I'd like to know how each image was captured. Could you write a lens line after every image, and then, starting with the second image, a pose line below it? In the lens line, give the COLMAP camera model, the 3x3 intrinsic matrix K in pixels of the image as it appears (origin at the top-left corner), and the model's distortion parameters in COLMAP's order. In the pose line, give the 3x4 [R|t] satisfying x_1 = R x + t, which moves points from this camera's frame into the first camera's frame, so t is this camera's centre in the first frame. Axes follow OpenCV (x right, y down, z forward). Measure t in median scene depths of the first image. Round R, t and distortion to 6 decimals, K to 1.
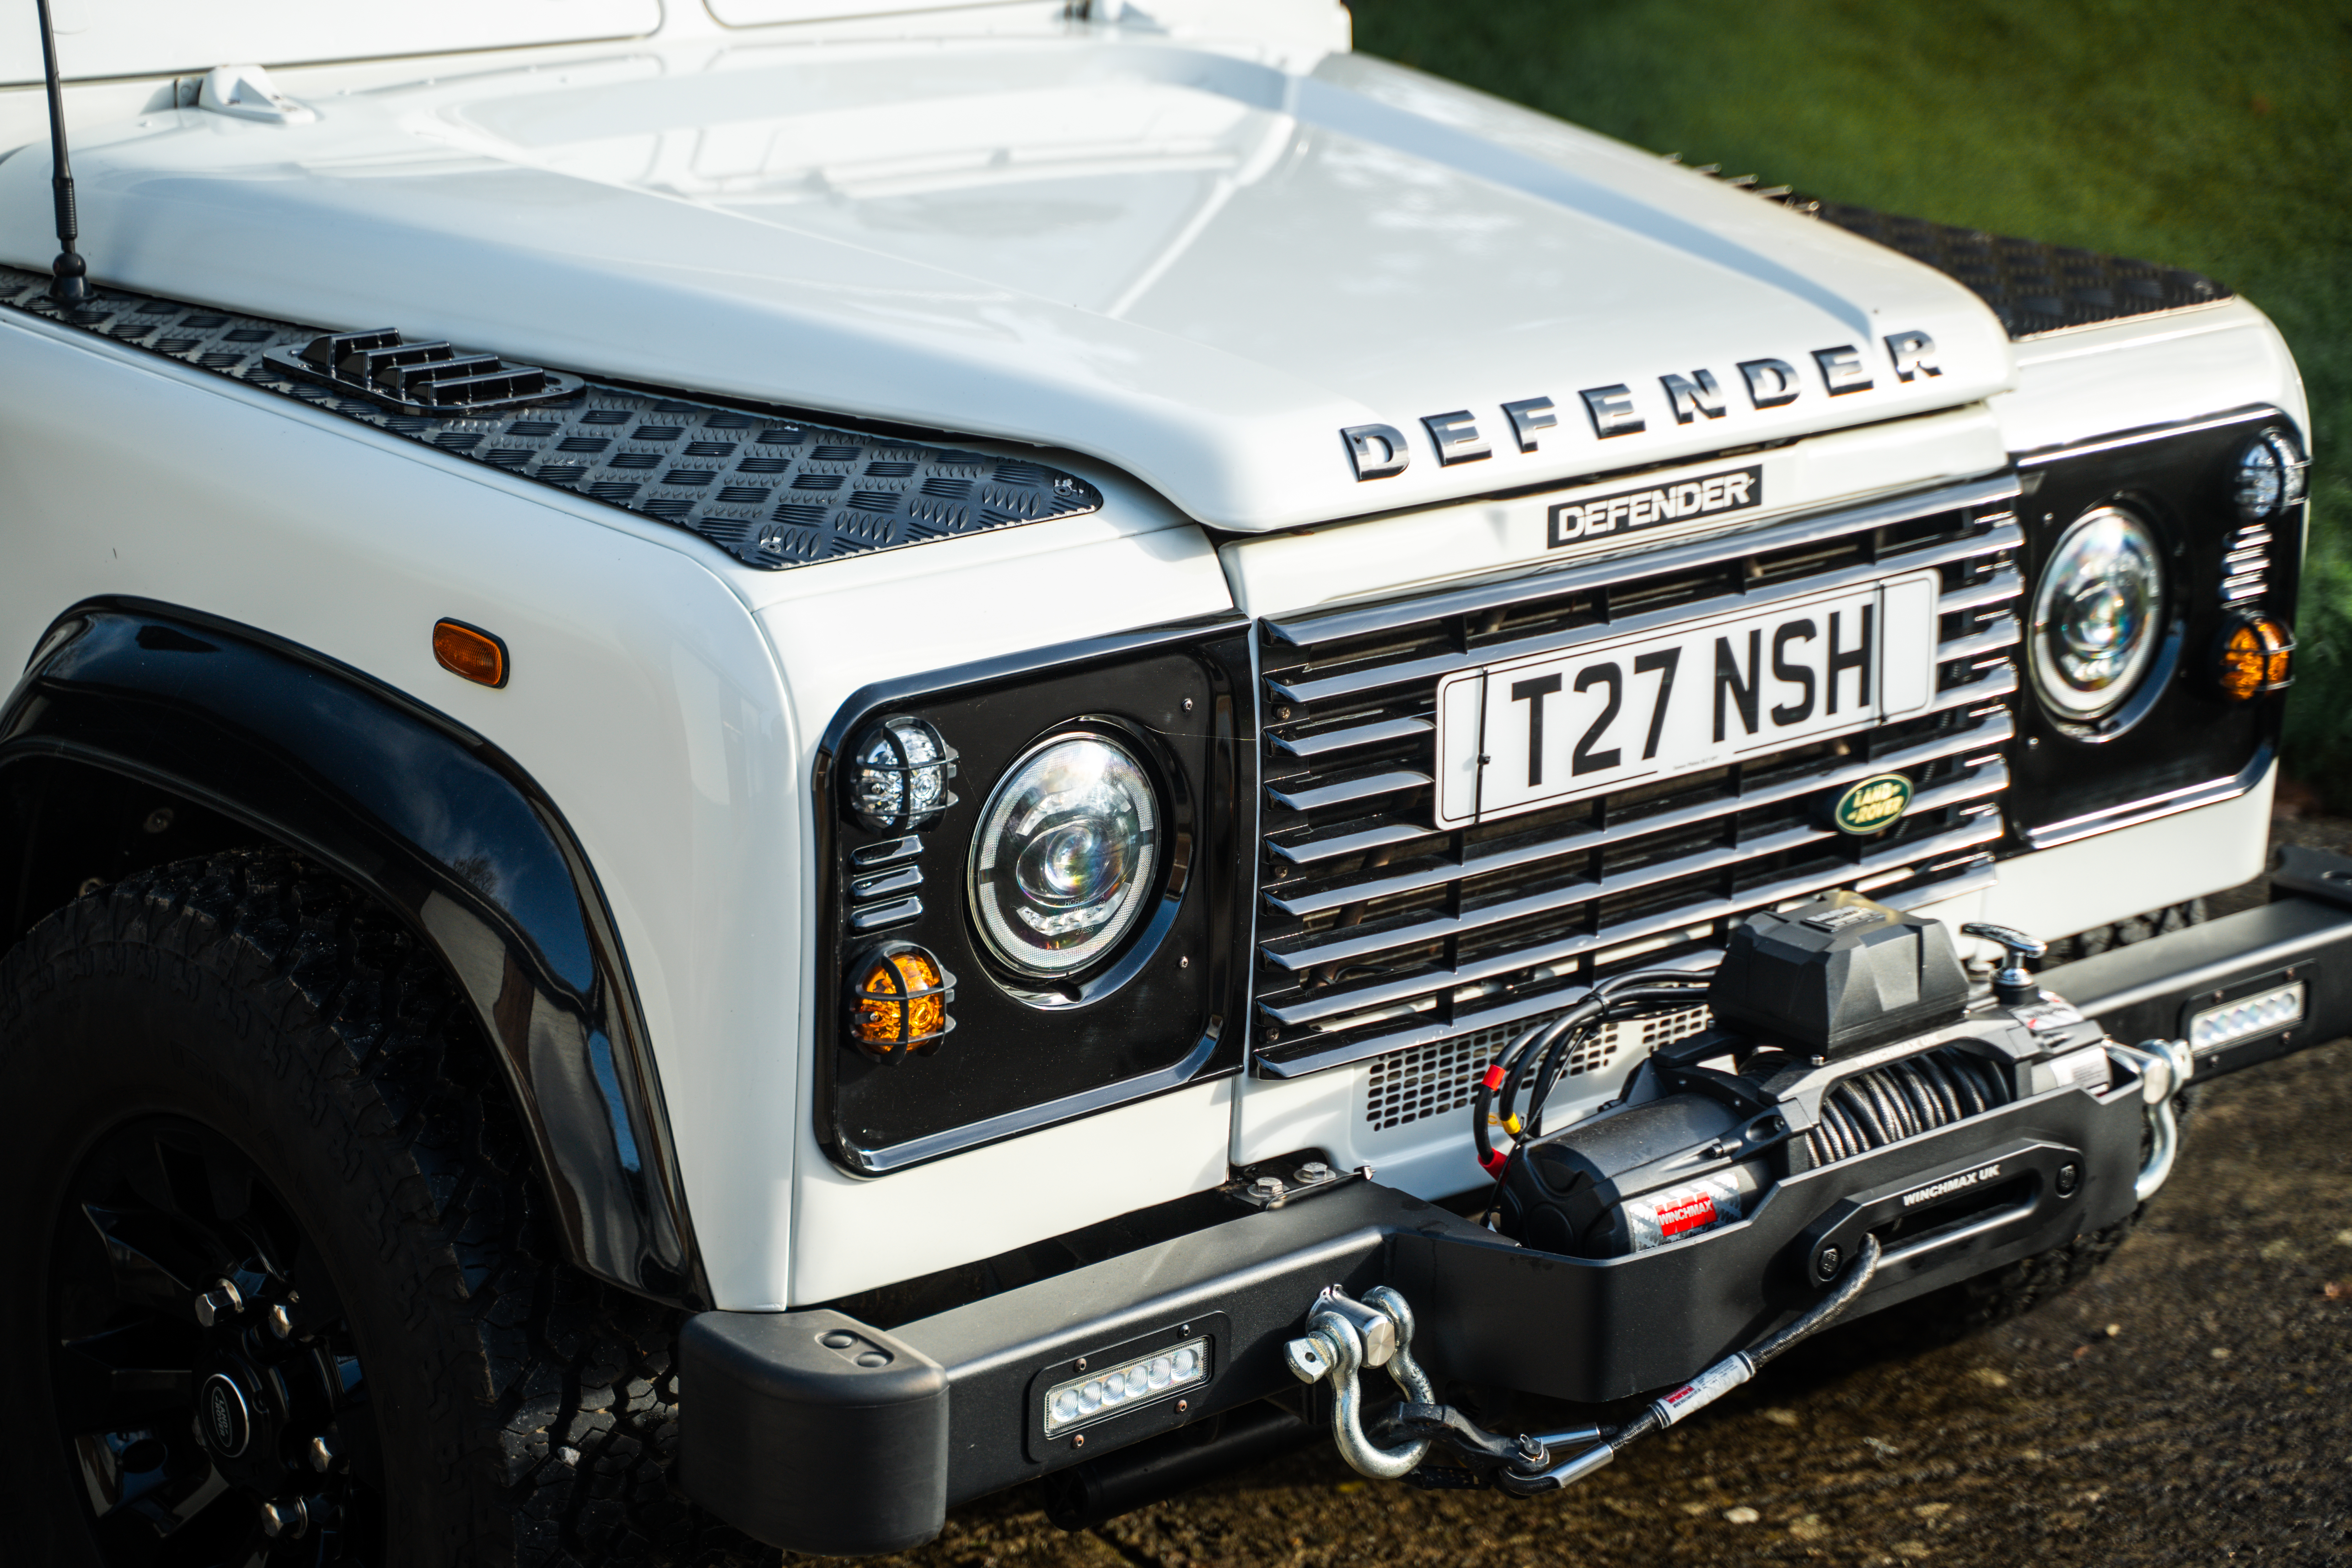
lens RADIAL K [[4922.4, 0, 1176.8], [0, 4922.4, 821.2], [0, 0, 1]] dist [0.308447, 0.517133]
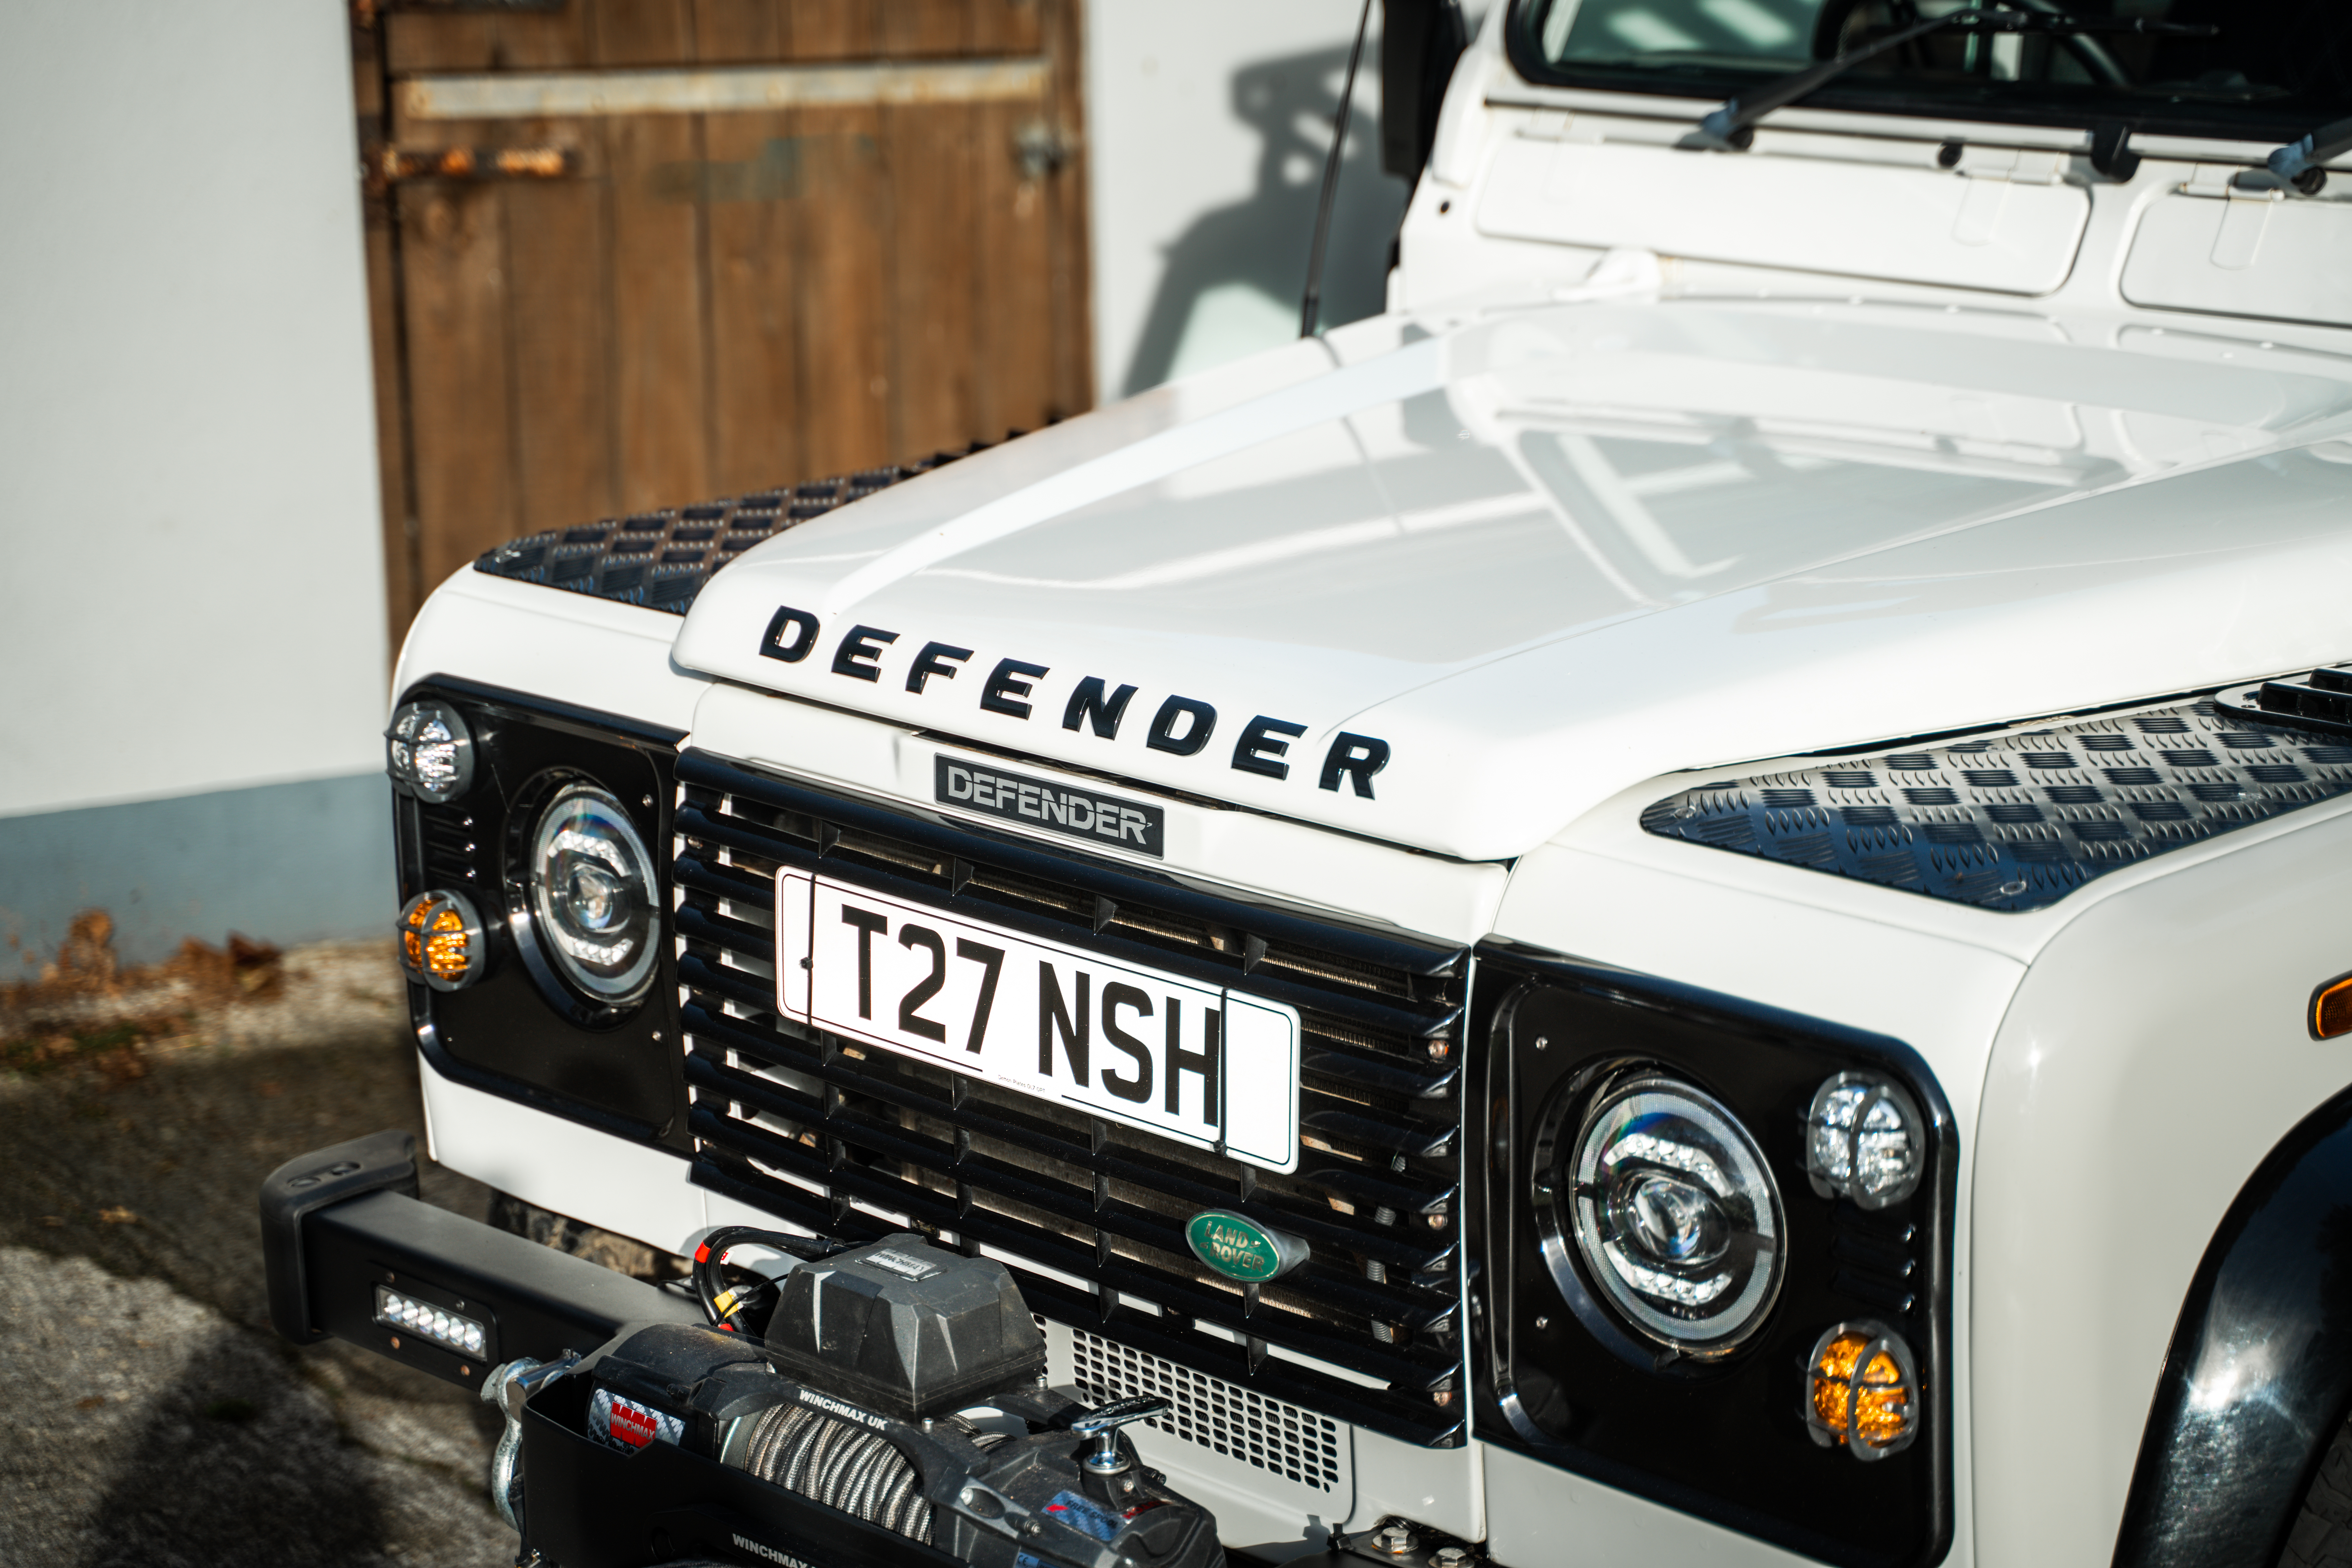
lens RADIAL K [[4830.7, 0, 1176.0], [0, 4830.7, 784.0], [0, 0, 1]] dist [0.306256, 0.092406]
pose [[0.051064, 0.228391, -0.972229, 0.990943], [-0.267982, 0.940932, 0.206963, -0.264359], [0.962070, 0.249971, 0.109253, 0.922532]]
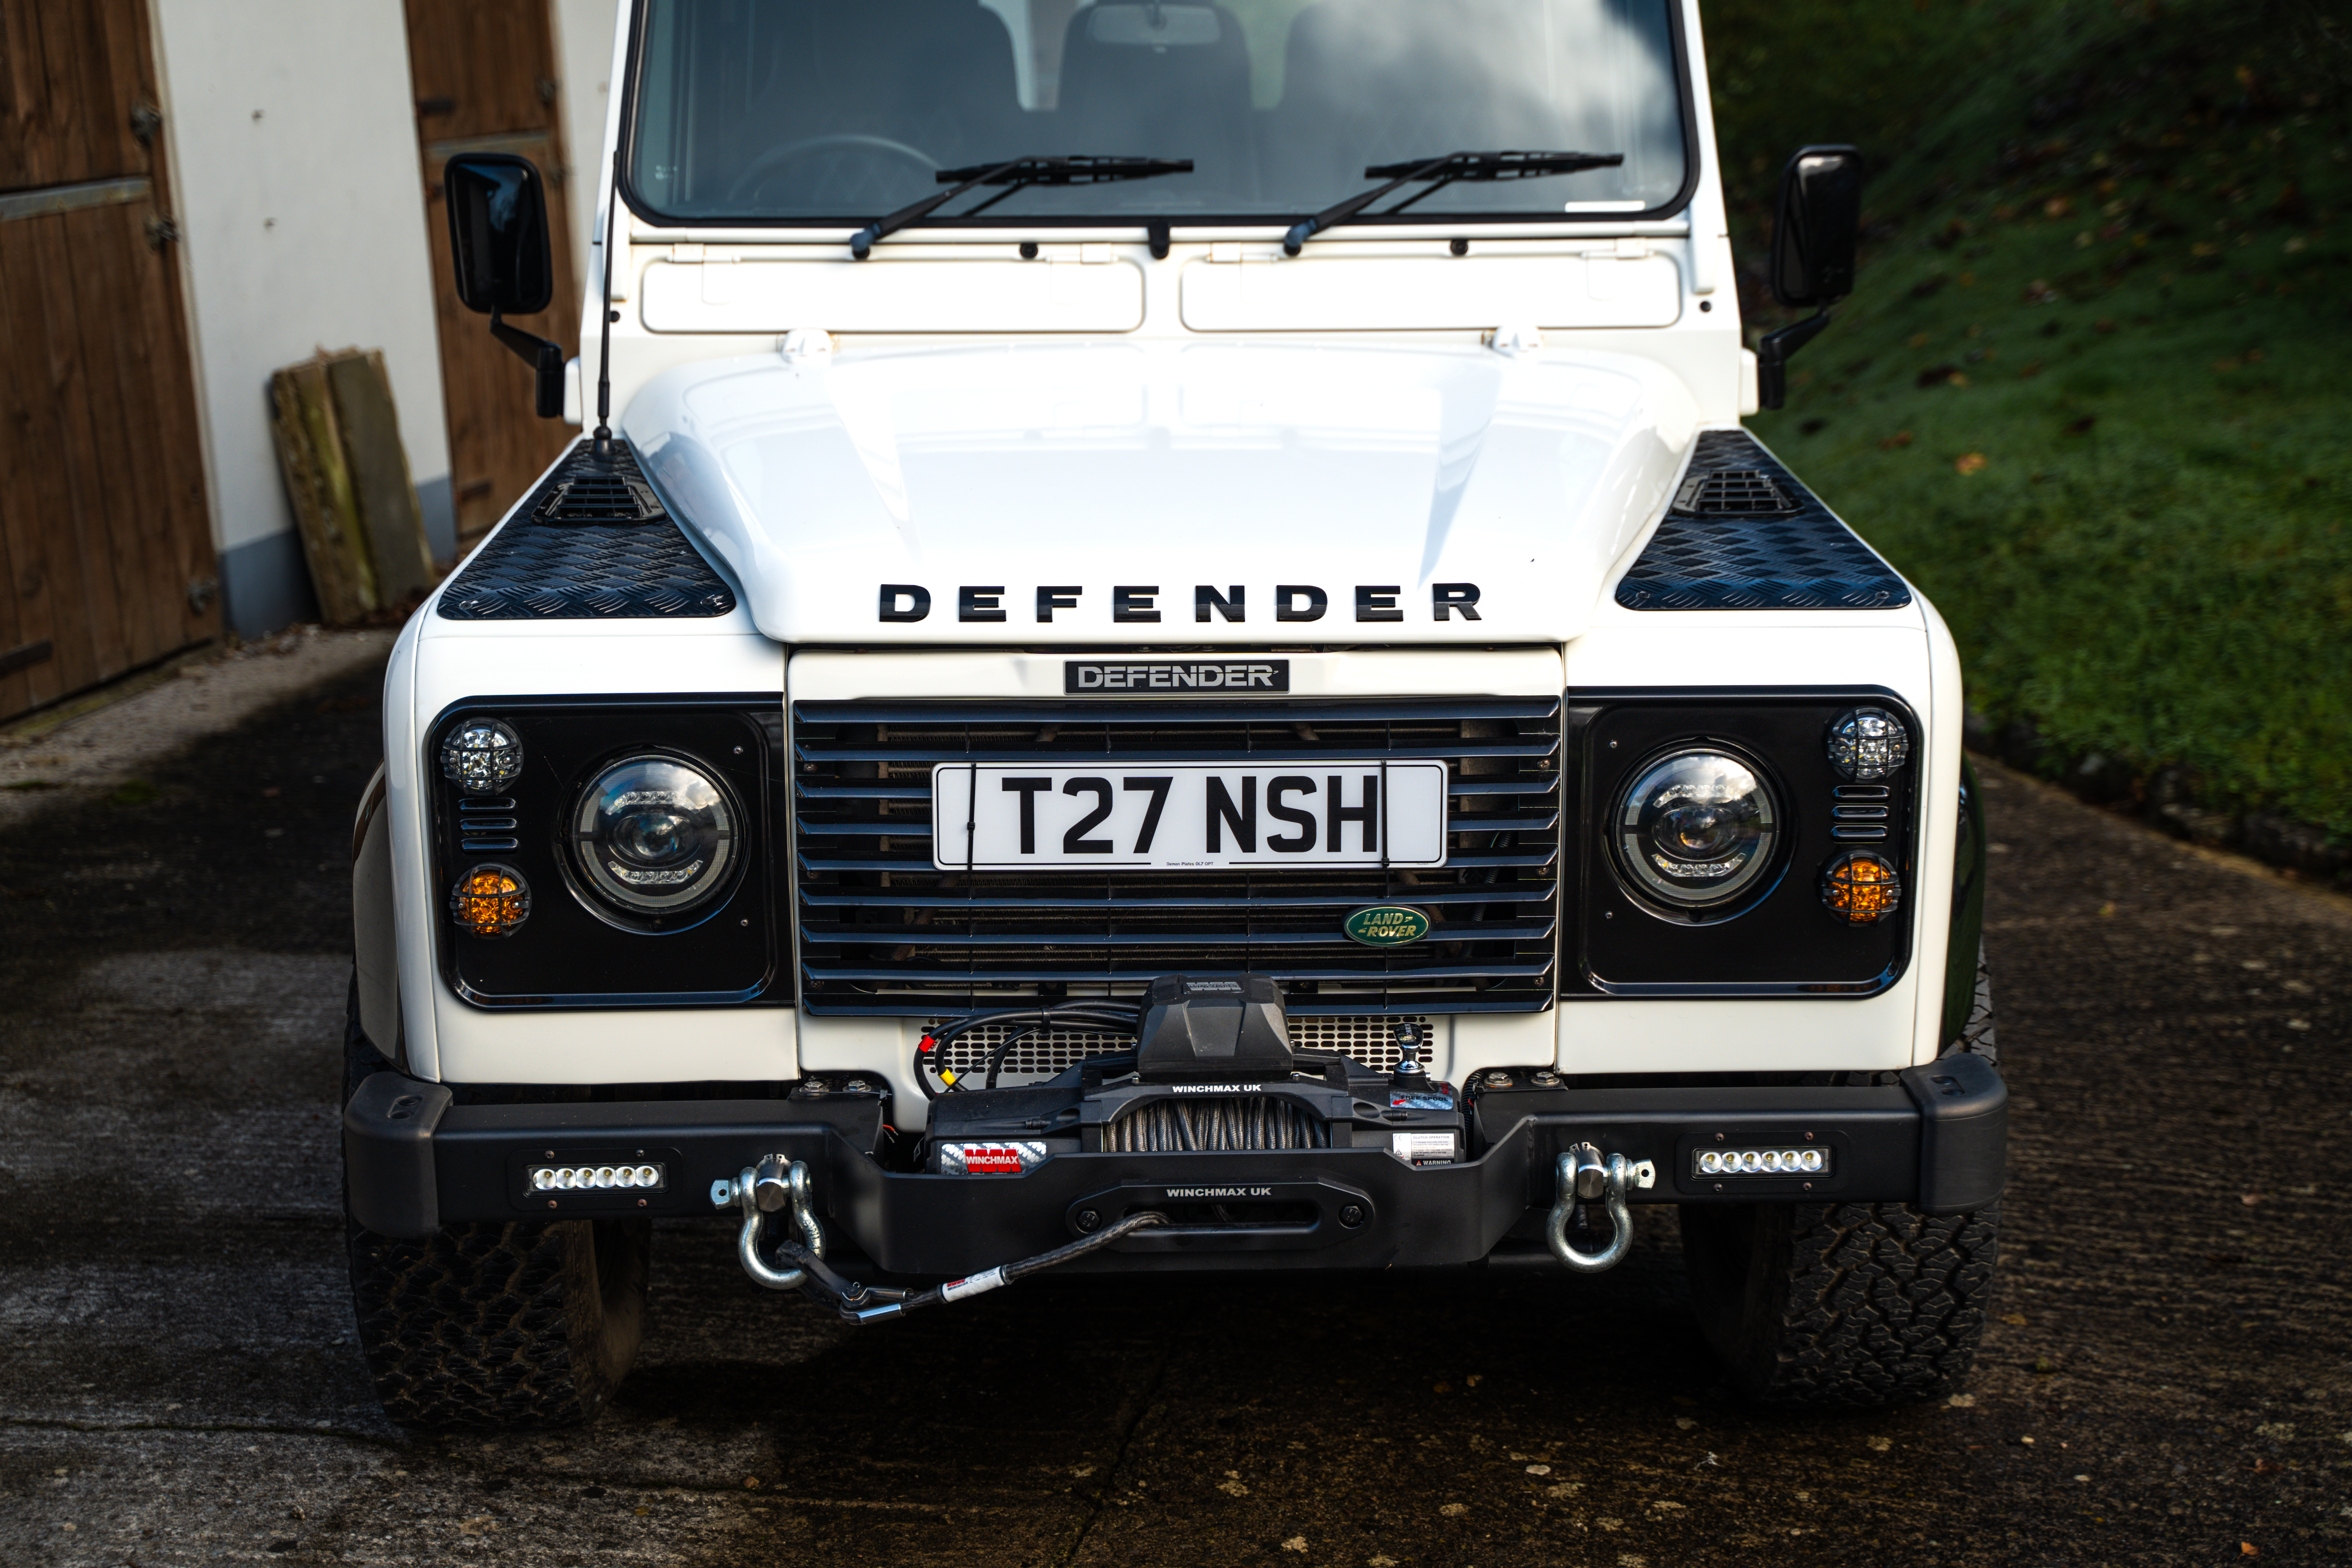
lens RADIAL K [[3428.4, 0, 1176.0], [0, 3428.4, 784.0], [0, 0, 1]] dist [0.129485, 0.006526]
pose [[0.760782, 0.144084, -0.632812, 0.717071], [-0.168898, 0.985403, 0.021311, -0.054426], [0.626645, 0.090668, 0.774012, 0.249677]]
